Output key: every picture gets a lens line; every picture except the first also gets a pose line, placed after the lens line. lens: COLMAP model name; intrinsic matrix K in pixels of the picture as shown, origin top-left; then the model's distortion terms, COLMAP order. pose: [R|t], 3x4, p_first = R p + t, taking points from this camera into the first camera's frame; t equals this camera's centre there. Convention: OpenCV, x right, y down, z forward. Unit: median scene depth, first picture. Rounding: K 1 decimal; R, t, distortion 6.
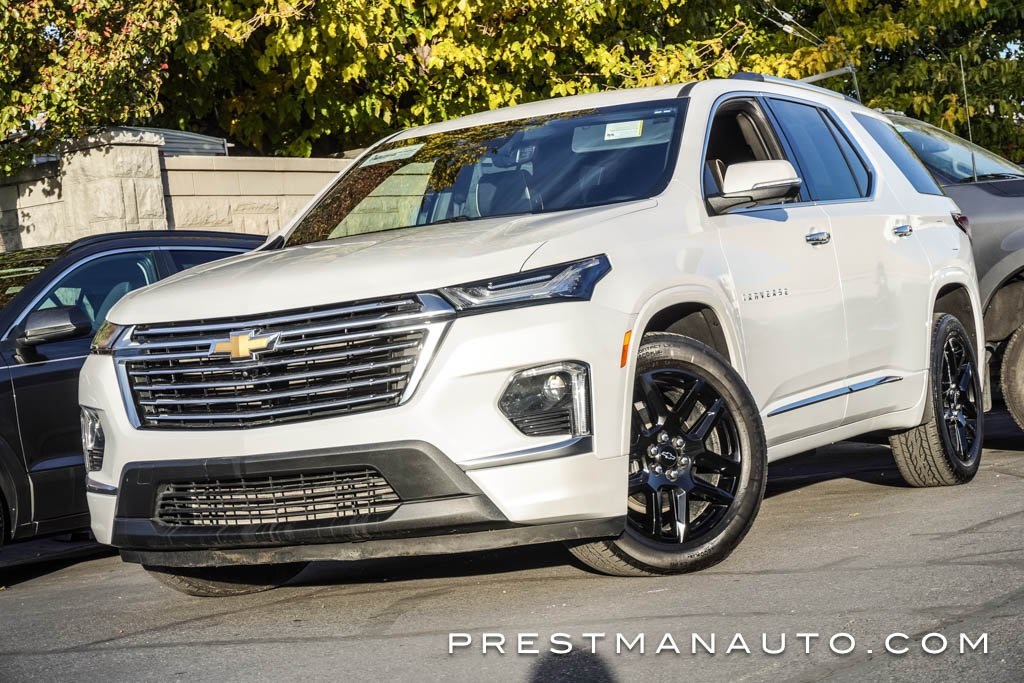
lens RADIAL K [[2115.1, 0, 512.0], [0, 2115.1, 341.5], [0, 0, 1]] dist [0.052458, 0.013554]
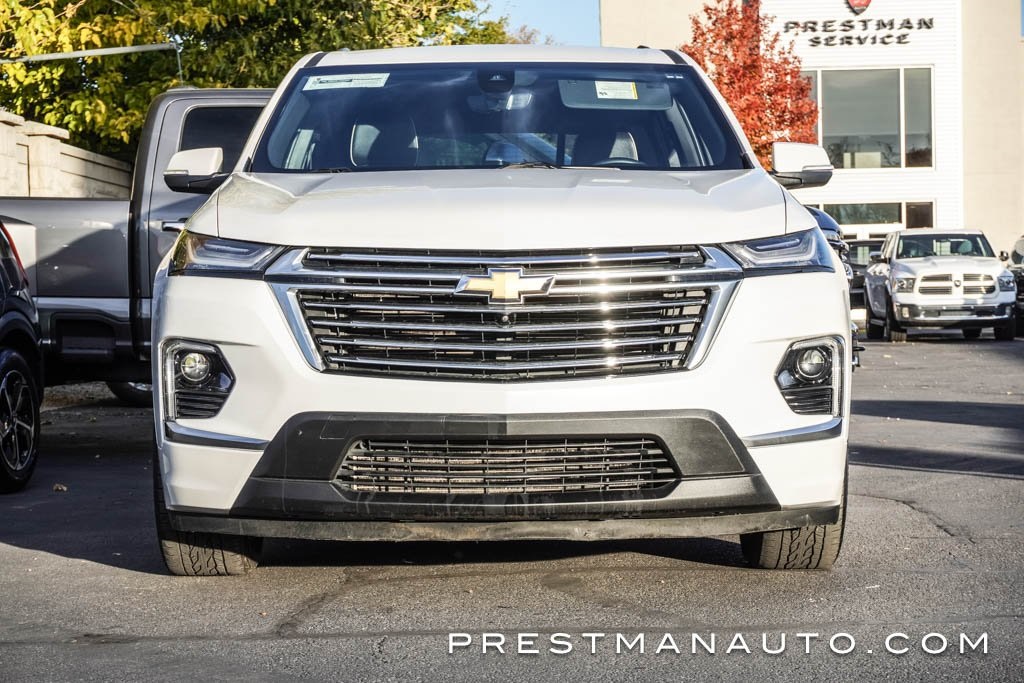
lens RADIAL K [[2115.1, 0, 512.0], [0, 2115.1, 341.5], [0, 0, 1]] dist [0.052458, 0.013554]
pose [[0.872805, 0.082480, 0.481050, -0.516508], [-0.083204, 0.996334, -0.019866, 0.039927], [-0.480925, -0.022686, 0.876468, 0.240880]]
